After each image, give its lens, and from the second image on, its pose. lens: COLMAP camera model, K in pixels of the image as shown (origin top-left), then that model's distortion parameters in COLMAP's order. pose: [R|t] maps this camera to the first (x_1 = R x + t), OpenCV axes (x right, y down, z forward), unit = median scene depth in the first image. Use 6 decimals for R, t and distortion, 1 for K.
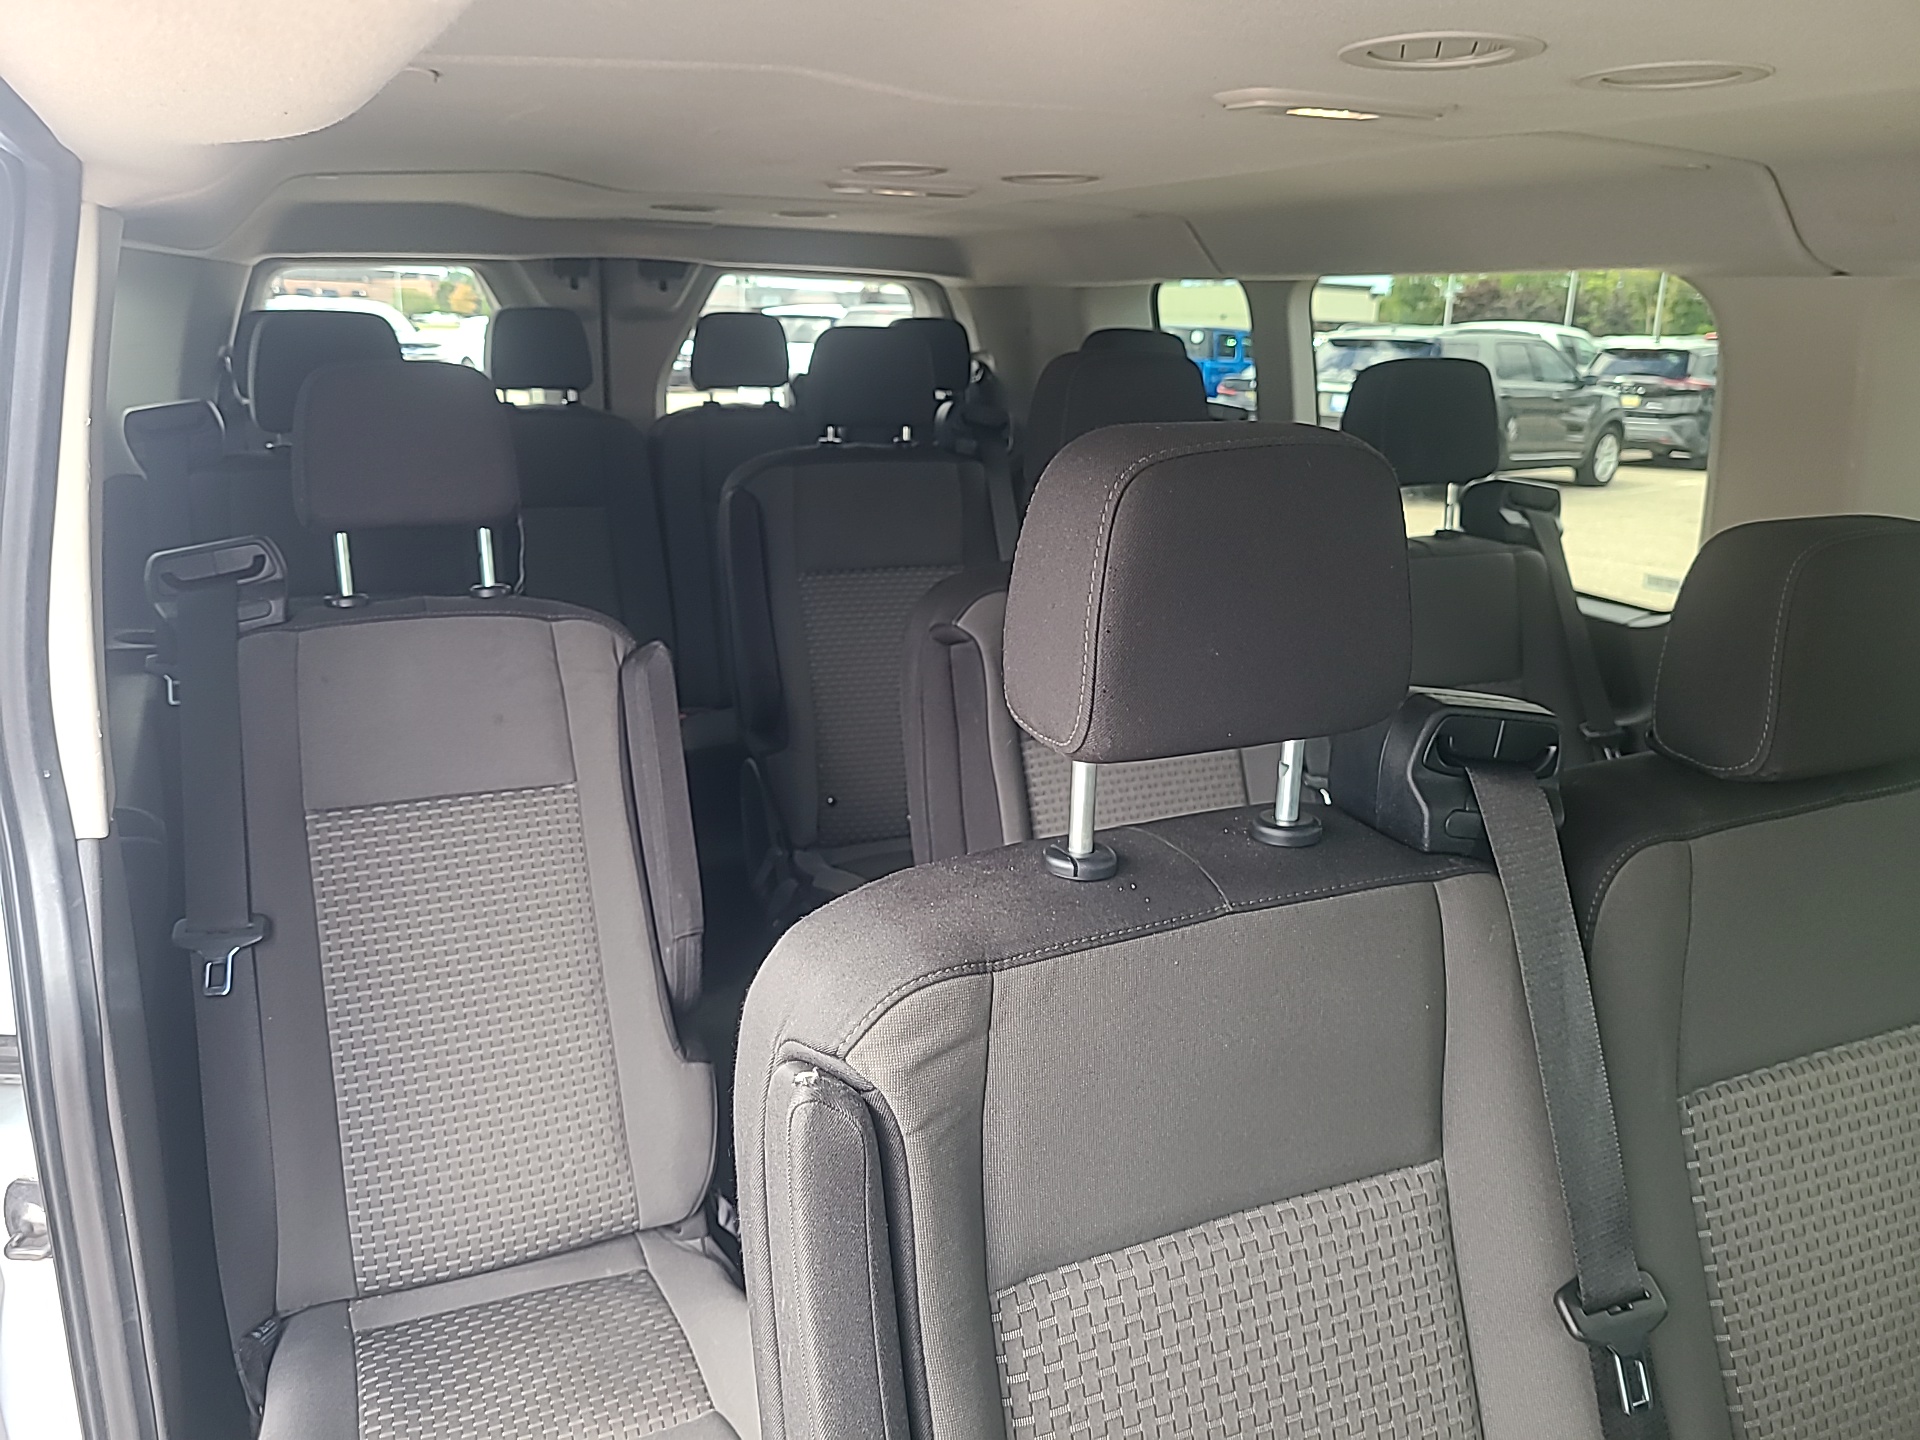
lens RADIAL K [[1487.6, 0, 914.7], [0, 1487.6, 718.9], [0, 0, 1]] dist [0.050611, -0.057440]
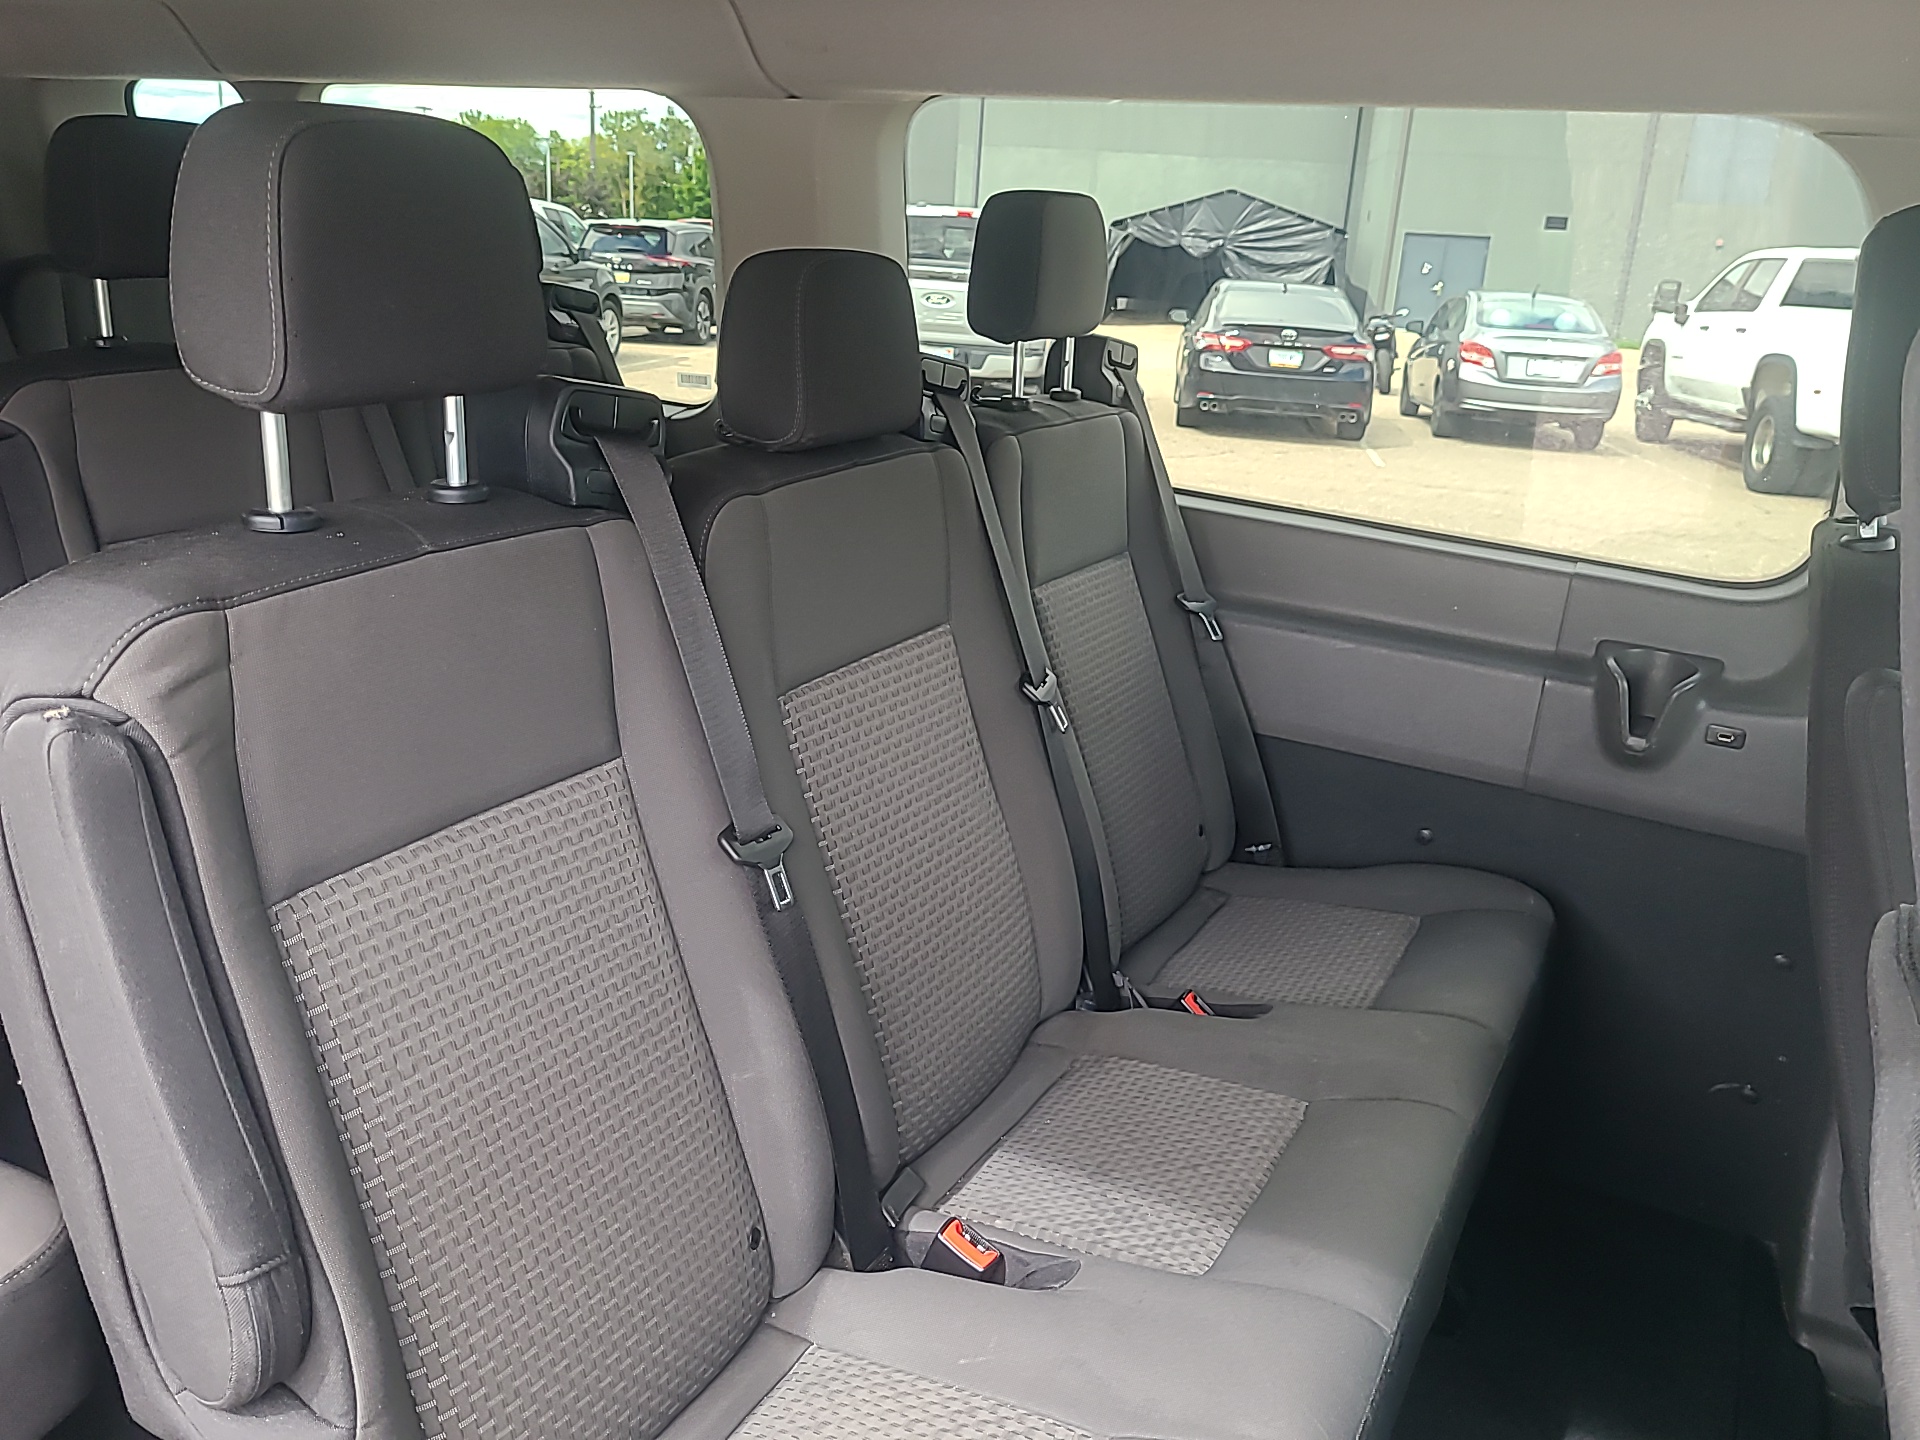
lens RADIAL K [[1554.0, 0, 960.0], [0, 1554.0, 720.0], [0, 0, 1]] dist [0.040188, -0.013996]
pose [[0.800200, -0.158132, 0.578511, -0.146789], [0.120593, 0.987336, 0.103076, 0.151268], [-0.587484, -0.012717, 0.809136, -0.178360]]
